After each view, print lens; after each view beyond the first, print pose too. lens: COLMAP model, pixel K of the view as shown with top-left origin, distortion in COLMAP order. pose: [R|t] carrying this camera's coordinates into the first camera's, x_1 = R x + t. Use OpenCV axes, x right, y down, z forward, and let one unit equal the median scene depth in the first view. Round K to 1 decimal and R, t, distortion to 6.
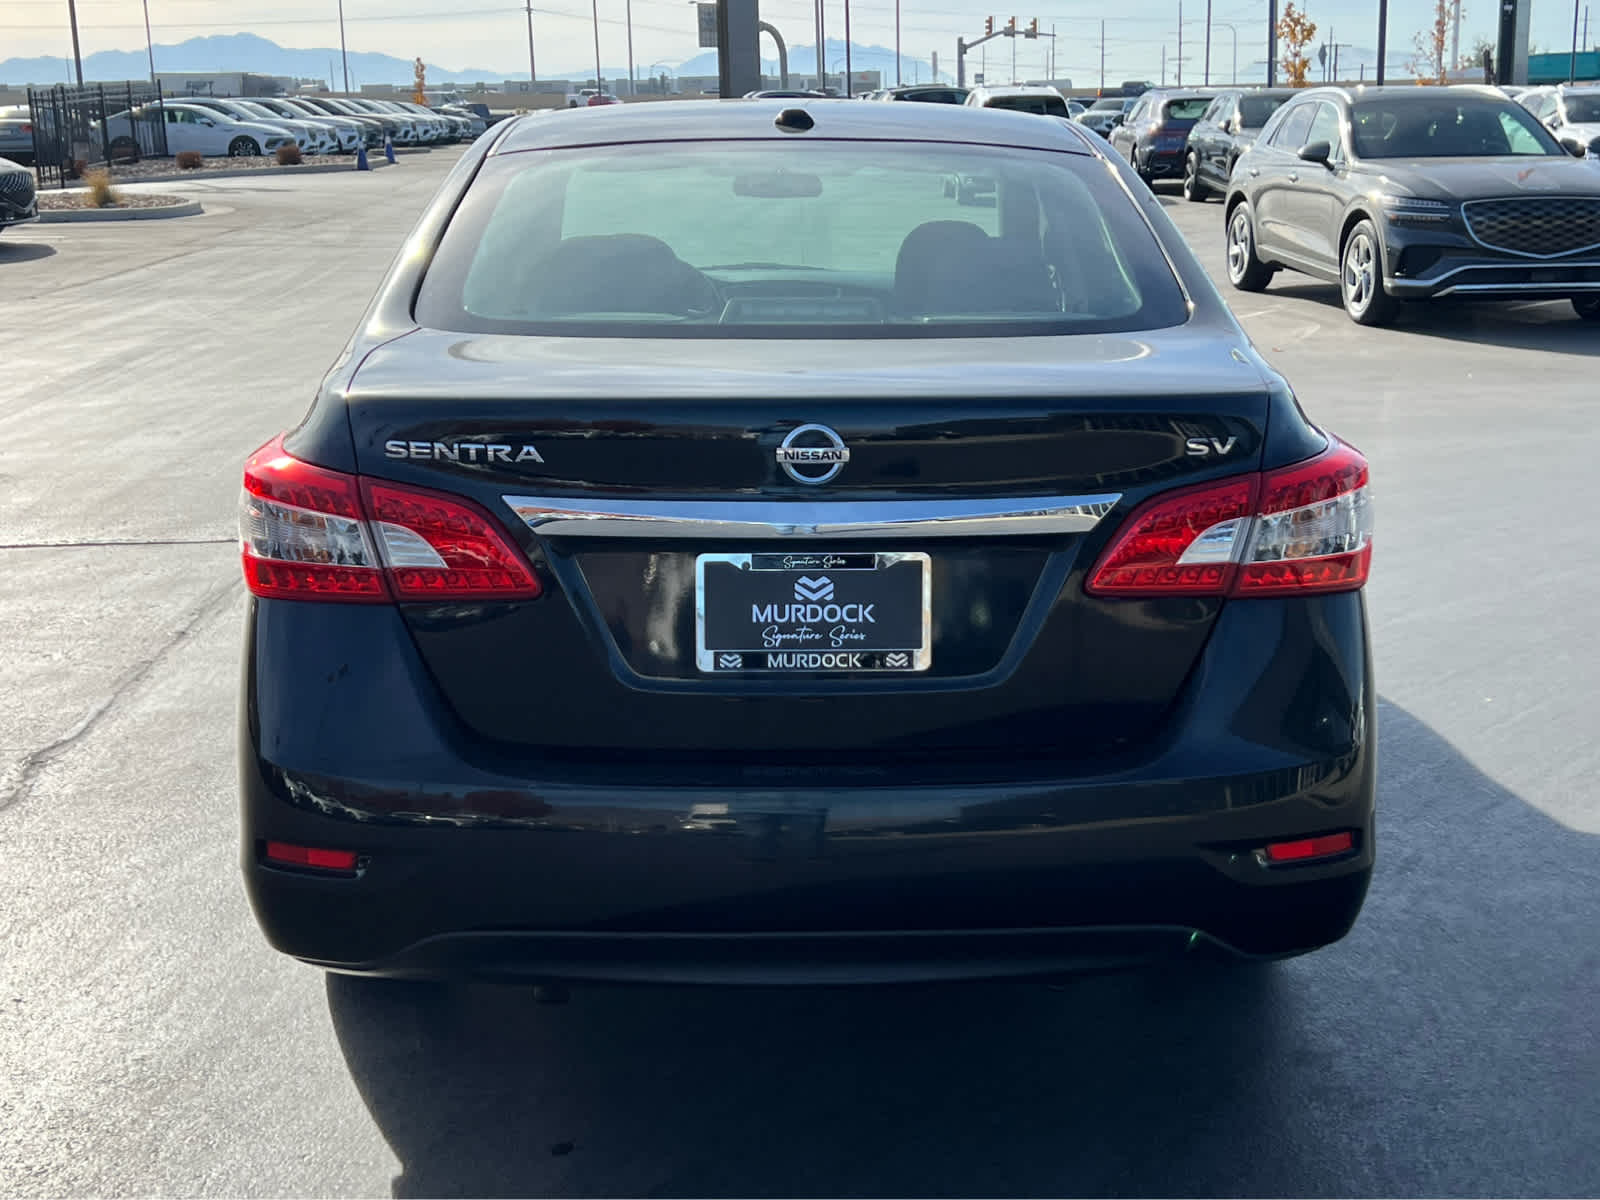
lens RADIAL K [[1999.6, 0, 828.6], [0, 1999.6, 554.6], [0, 0, 1]] dist [0.141224, -0.452426]
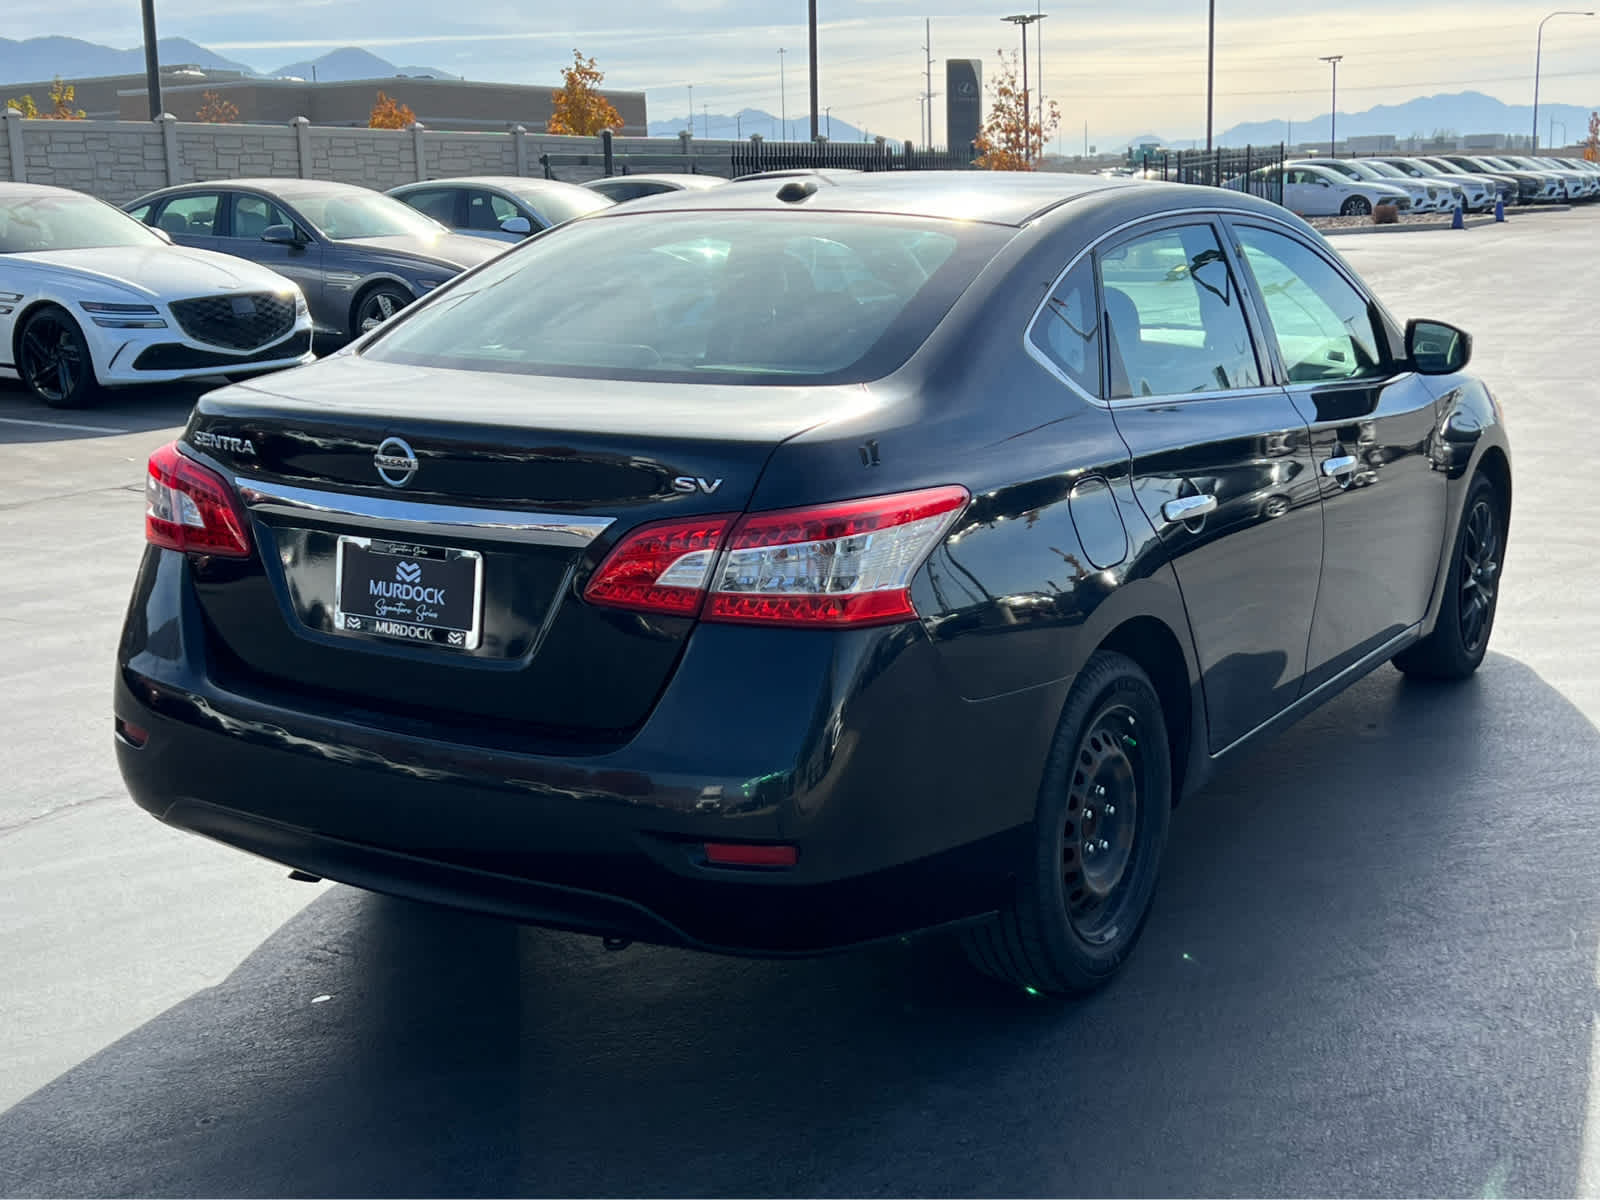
lens RADIAL K [[1974.3, 0, 800.0], [0, 1974.3, 600.0], [0, 0, 1]] dist [0.155755, -0.407037]
pose [[0.827484, 0.108462, -0.550914, 0.854477], [-0.110827, 0.993413, 0.029116, -0.027783], [0.550443, 0.036963, 0.834054, 0.113472]]
